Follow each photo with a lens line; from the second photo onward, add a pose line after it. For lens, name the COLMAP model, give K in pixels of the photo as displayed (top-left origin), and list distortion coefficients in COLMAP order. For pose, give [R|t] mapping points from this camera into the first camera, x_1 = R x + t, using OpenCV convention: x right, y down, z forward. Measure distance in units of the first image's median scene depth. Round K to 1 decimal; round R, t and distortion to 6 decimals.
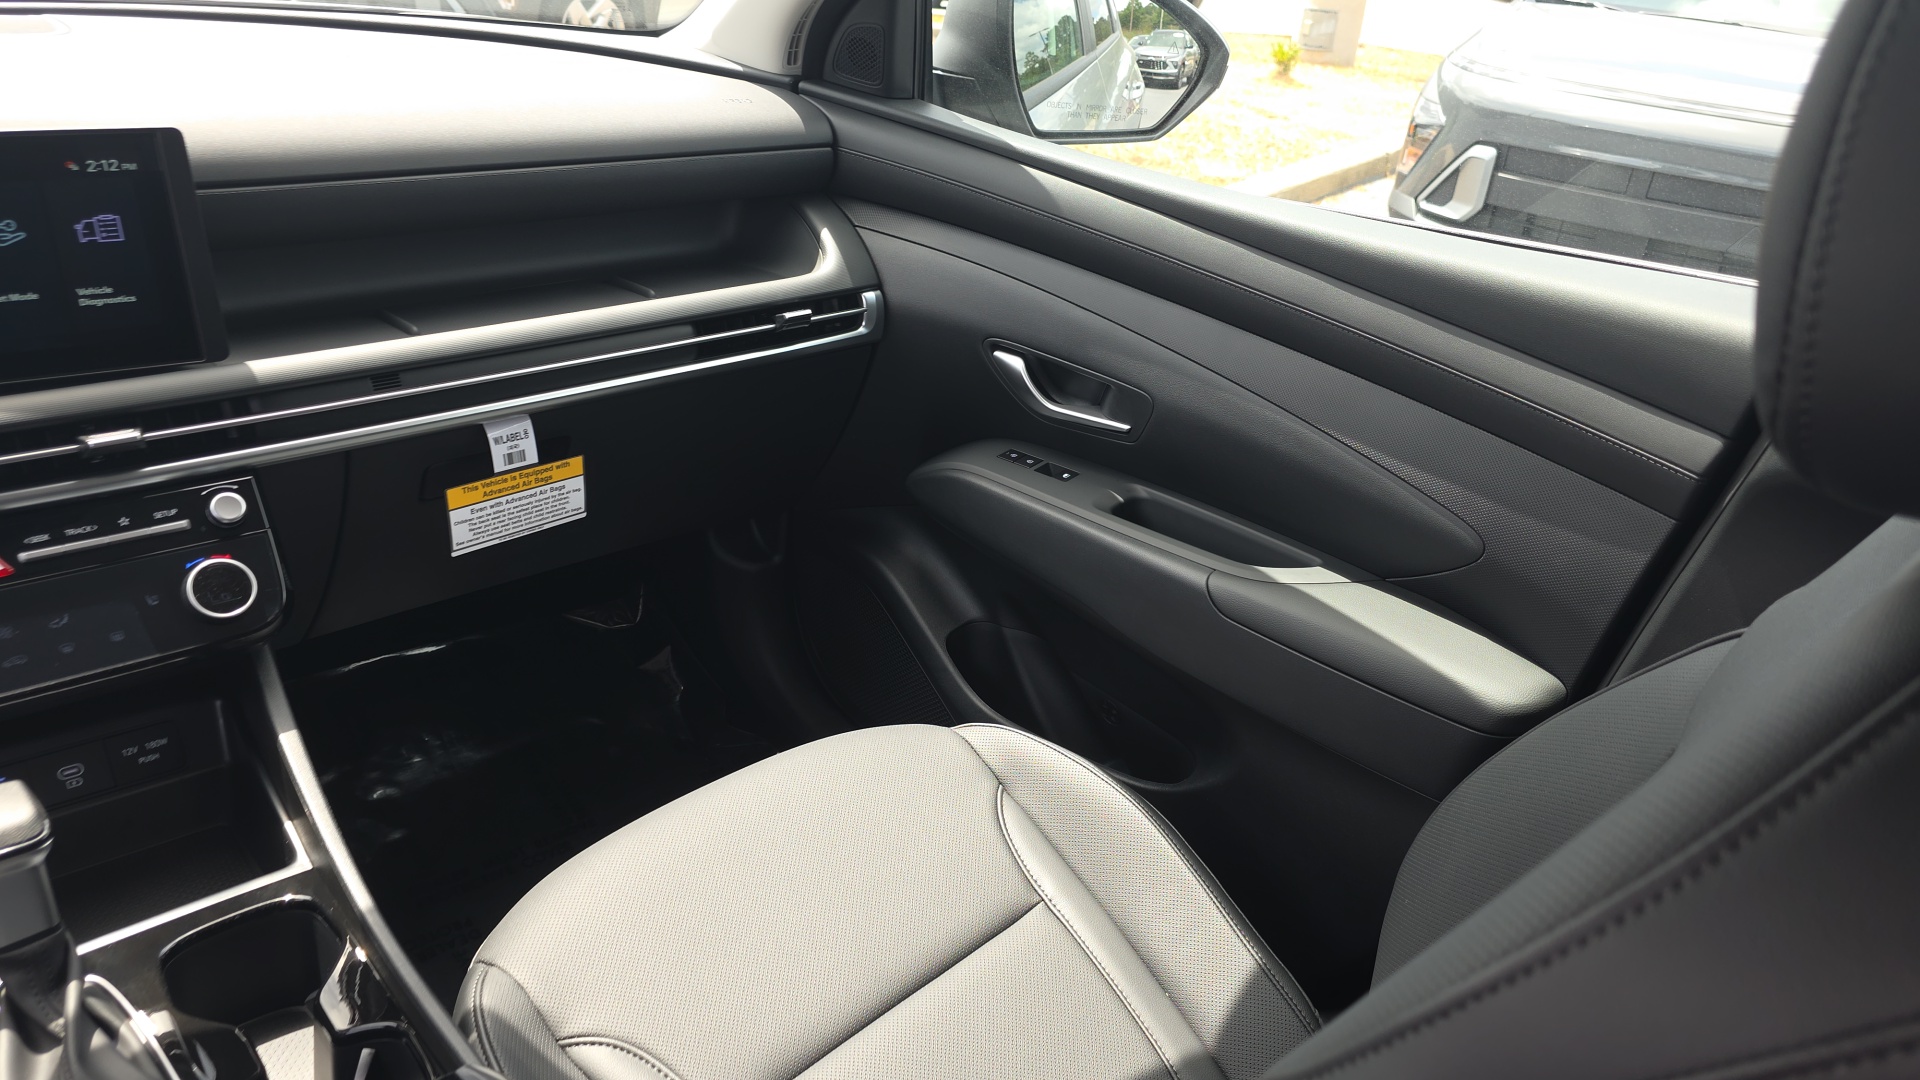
lens RADIAL K [[1303.1, 0, 1001.1], [0, 1303.1, 550.5], [0, 0, 1]] dist [0.053081, -0.057007]
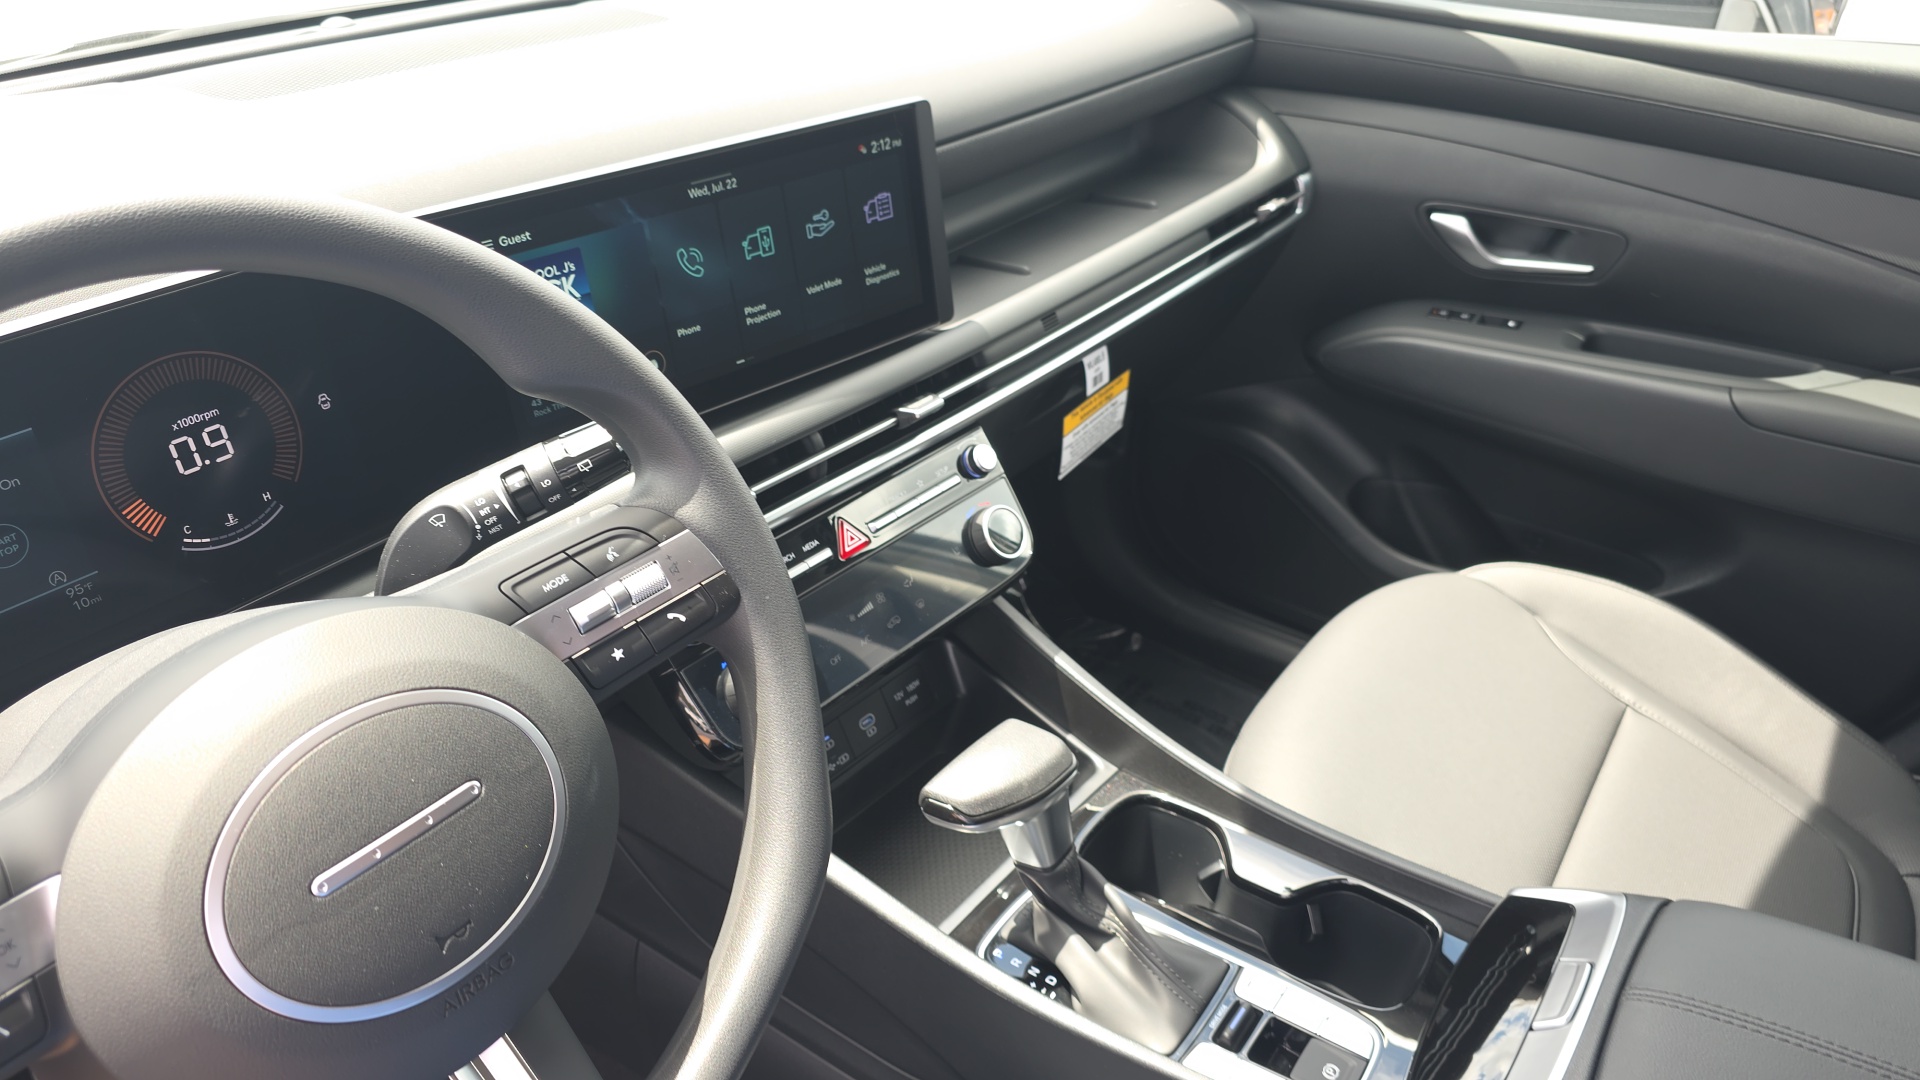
lens RADIAL K [[1303.1, 0, 953.8], [0, 1303.1, 562.7], [0, 0, 1]] dist [0.053081, -0.057007]
pose [[0.984582, -0.158047, 0.074970, -0.594328], [0.150097, 0.983403, 0.101927, -0.050892], [-0.089835, -0.089102, 0.991963, -0.047617]]
